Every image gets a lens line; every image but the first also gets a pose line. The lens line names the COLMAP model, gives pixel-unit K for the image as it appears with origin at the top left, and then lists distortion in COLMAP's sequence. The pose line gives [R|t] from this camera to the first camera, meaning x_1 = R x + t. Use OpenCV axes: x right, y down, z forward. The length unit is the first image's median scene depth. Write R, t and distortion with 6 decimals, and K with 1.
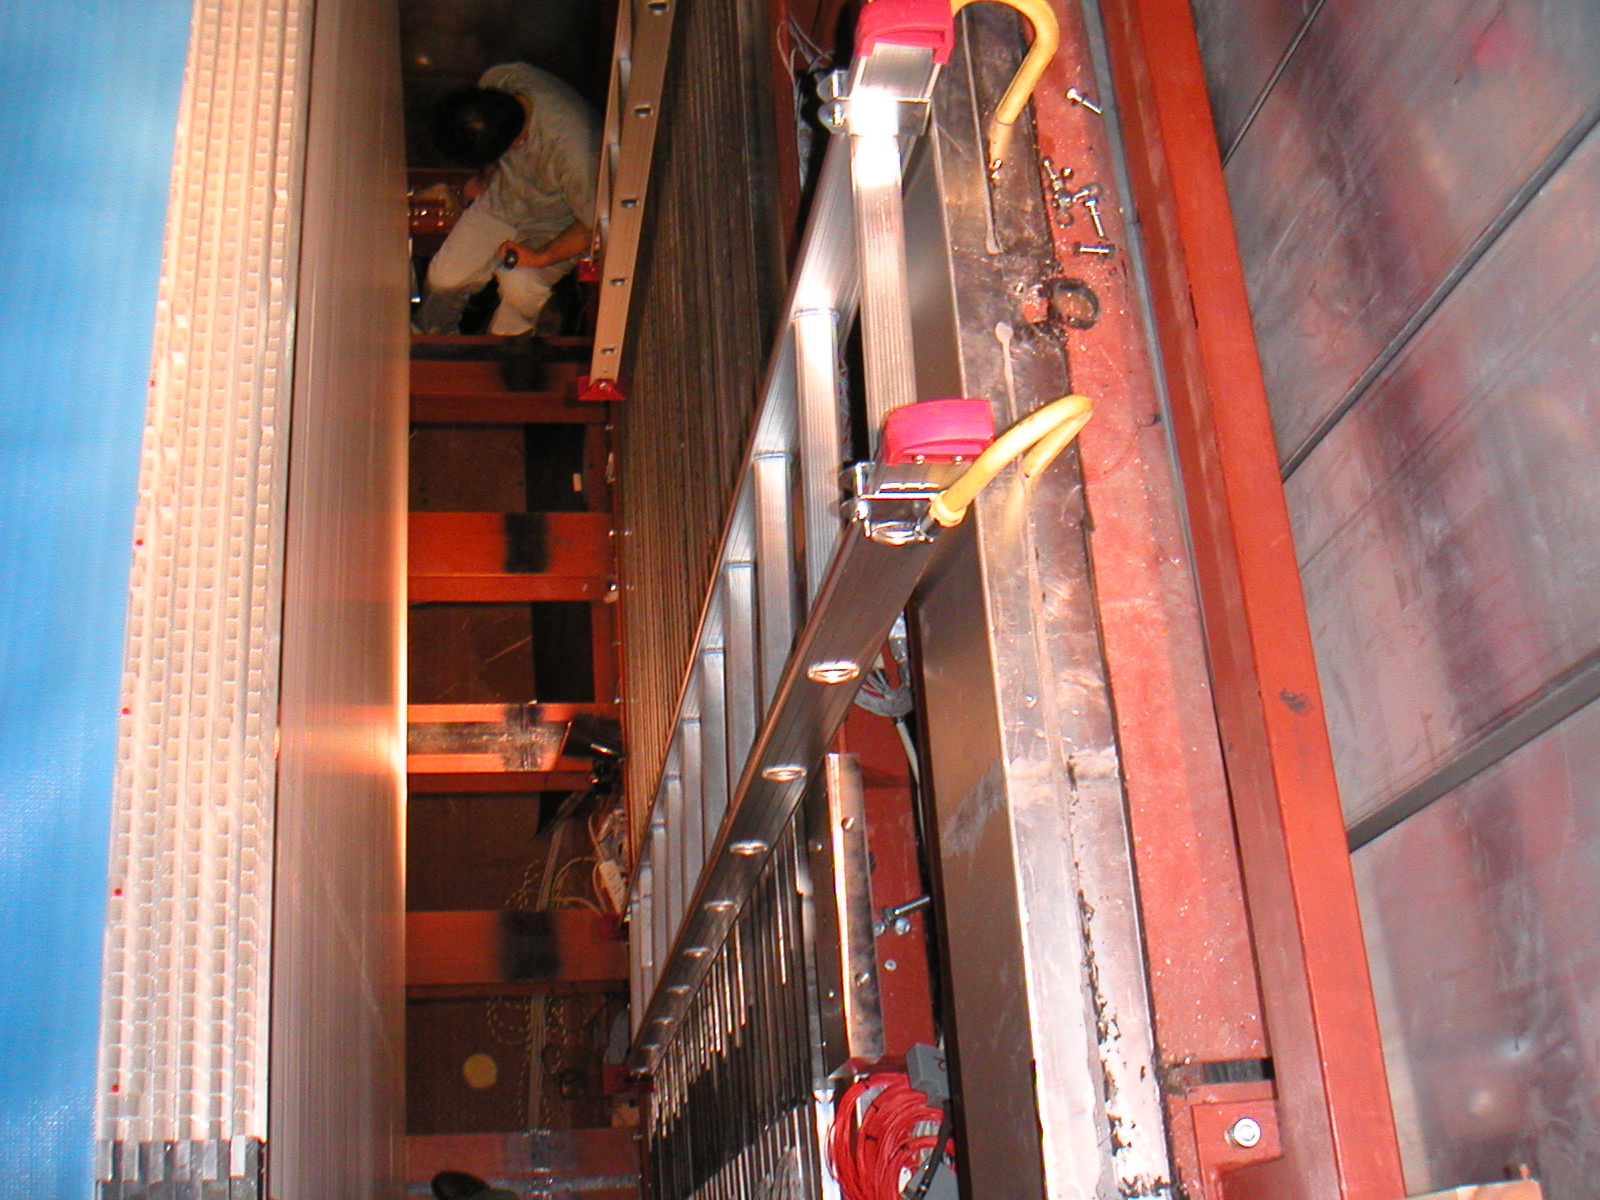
lens RADIAL K [[1874.0, 0, 793.8], [0, 1874.0, 636.2], [0, 0, 1]] dist [-0.166235, 0.086909]
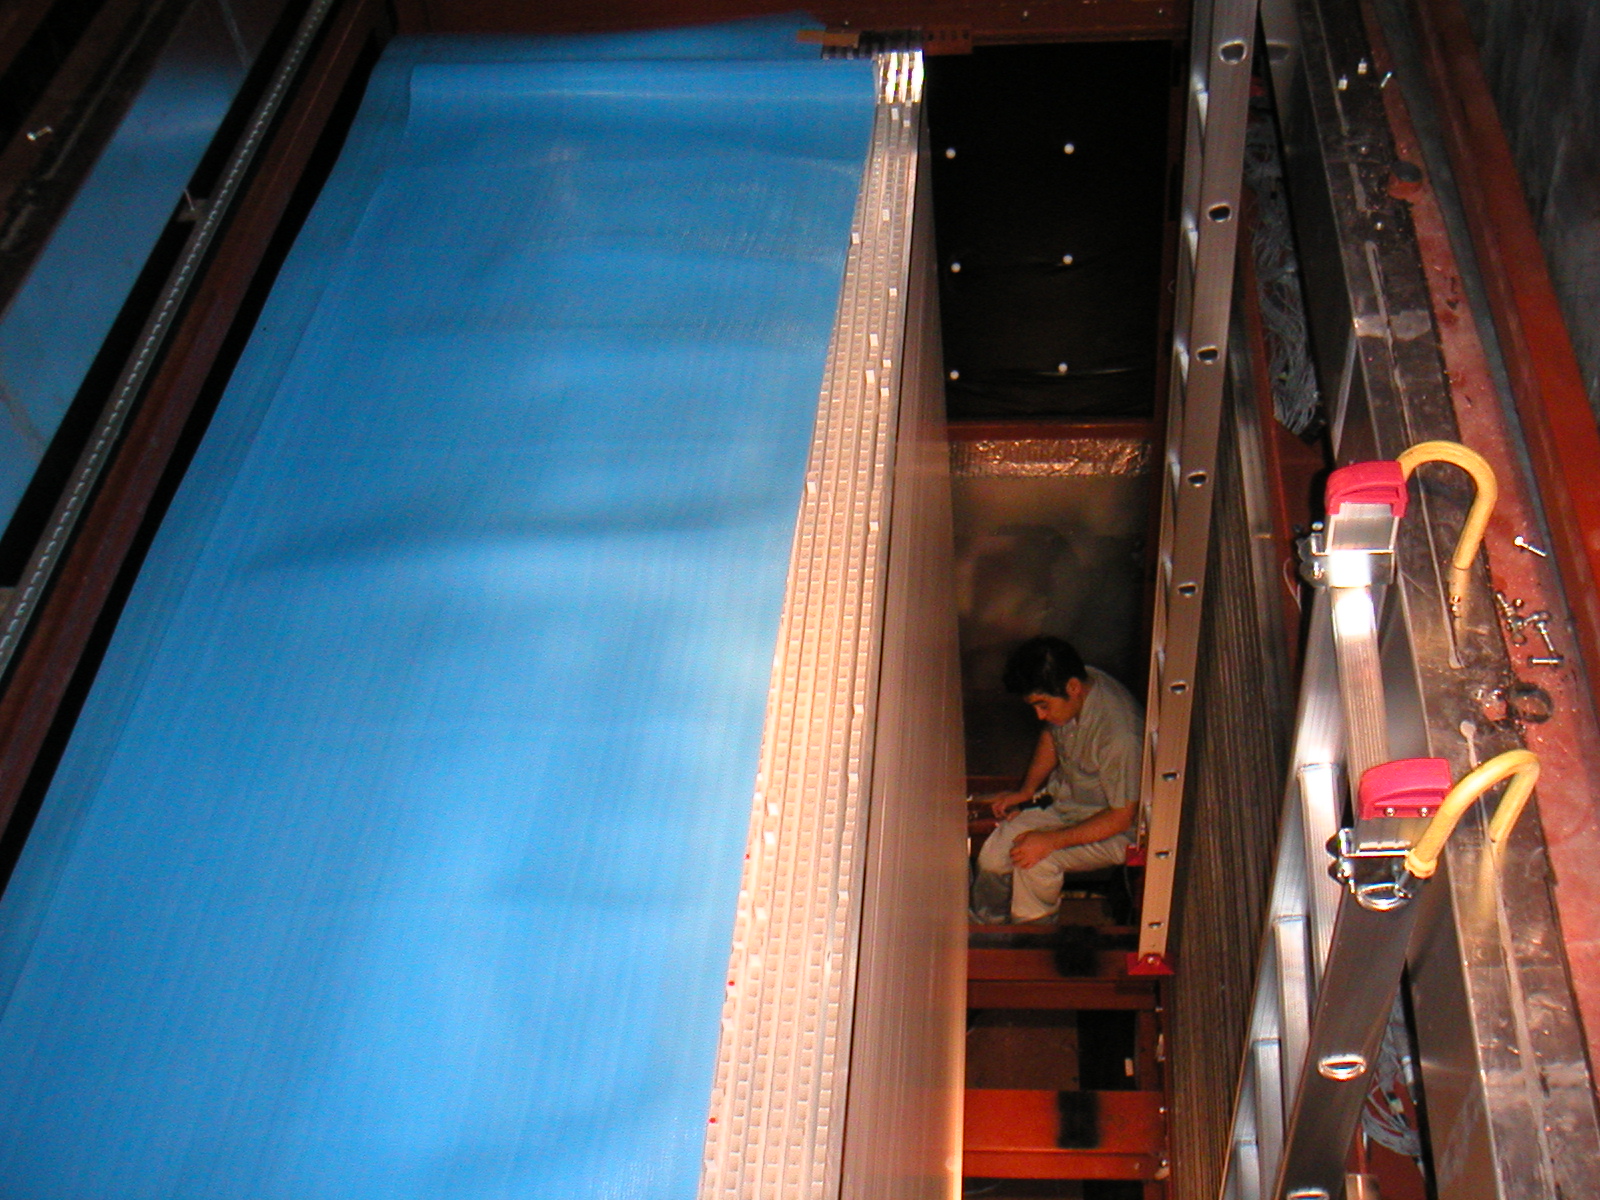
lens RADIAL K [[1874.0, 0, 793.8], [0, 1874.0, 636.2], [0, 0, 1]] dist [-0.166235, 0.086909]
pose [[0.956679, -0.058342, -0.285239, 0.035216], [-0.046006, 0.937114, -0.345978, 0.169582], [0.287487, 0.344113, 0.893833, -0.136209]]
